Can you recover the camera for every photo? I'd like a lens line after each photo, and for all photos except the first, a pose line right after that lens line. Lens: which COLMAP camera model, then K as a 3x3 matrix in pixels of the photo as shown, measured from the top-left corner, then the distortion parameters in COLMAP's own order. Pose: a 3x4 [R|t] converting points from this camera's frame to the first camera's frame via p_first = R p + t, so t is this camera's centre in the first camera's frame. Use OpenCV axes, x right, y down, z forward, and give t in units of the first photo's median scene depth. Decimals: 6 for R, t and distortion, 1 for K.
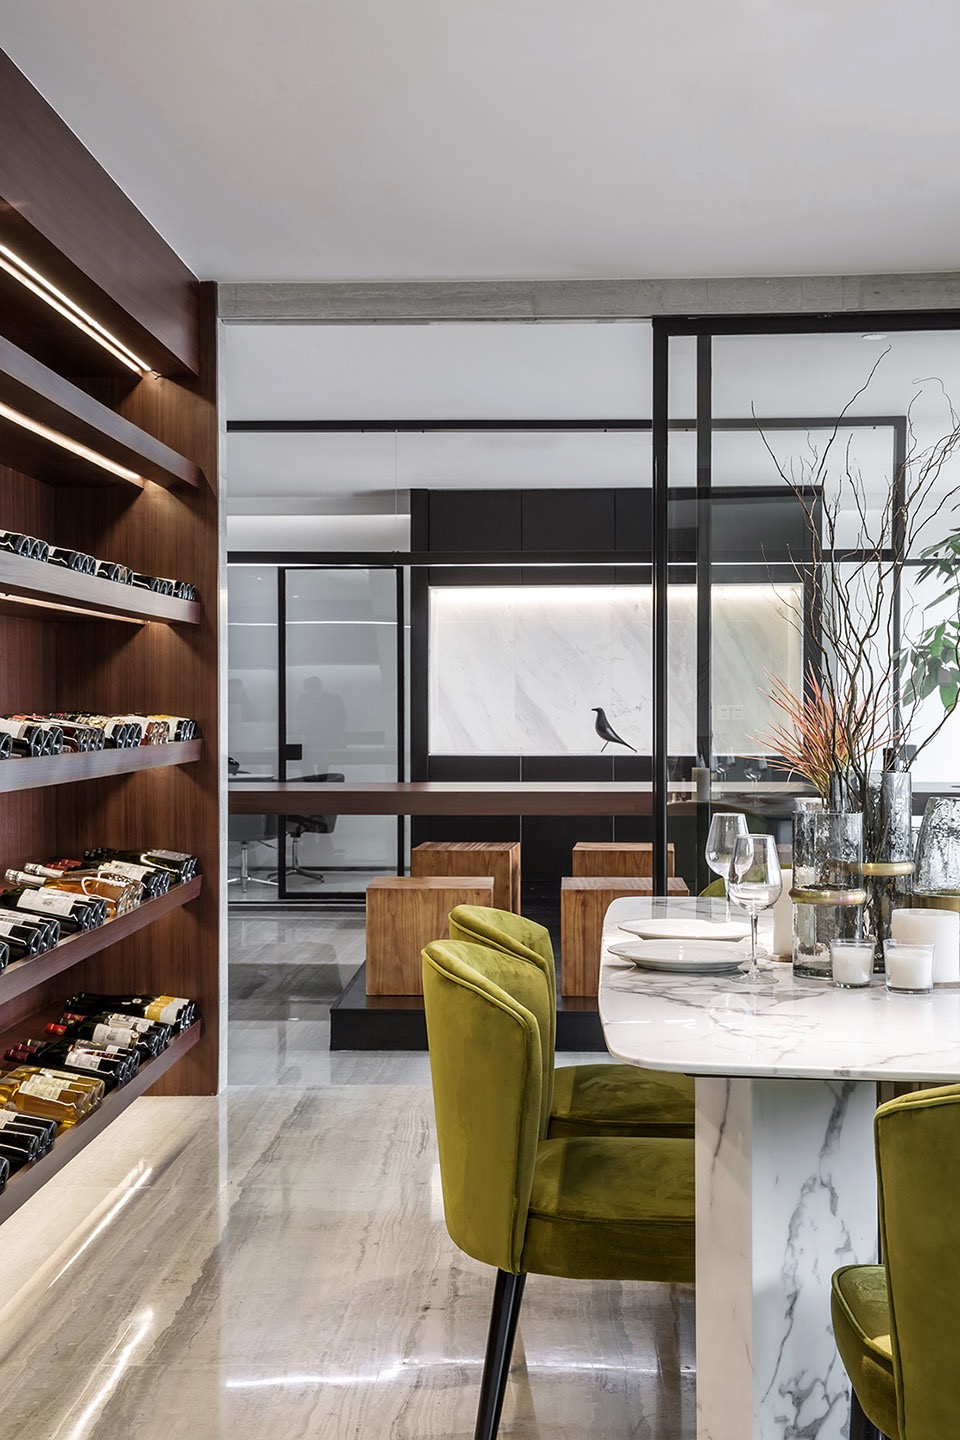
lens RADIAL K [[1864.4, 0, 480.0], [0, 1864.4, 720.0], [0, 0, 1]] dist [0.187974, 0.006602]
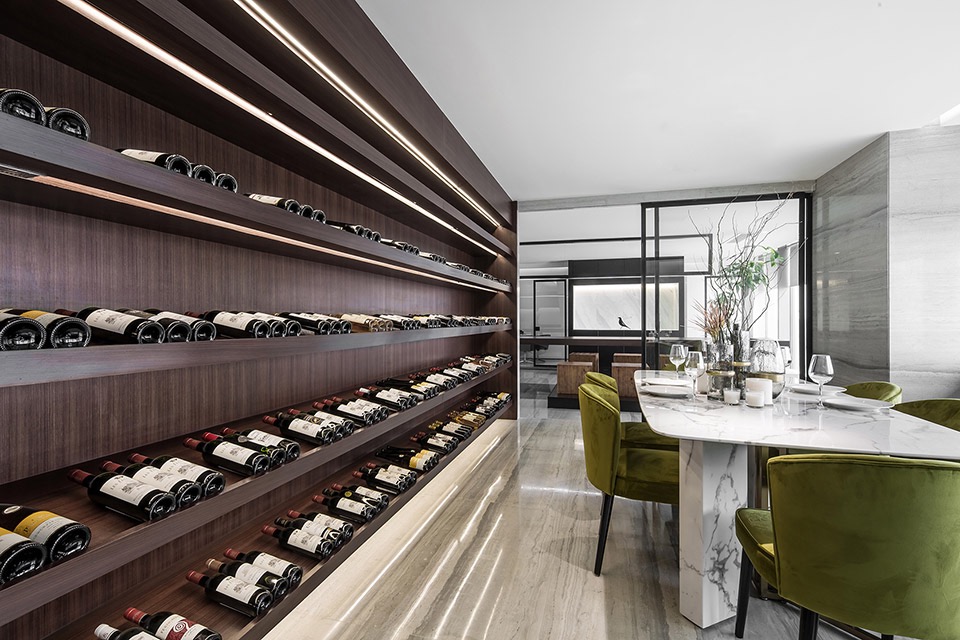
lens RADIAL K [[450.5, 0, 480.0], [0, 450.5, 320.0], [0, 0, 1]] dist [0.001921, 0.000085]
pose [[0.974439, -0.000587, -0.224650, -0.013023], [-0.000613, 0.999986, -0.005273, 0.008845], [0.224650, 0.005276, 0.974425, 0.134458]]
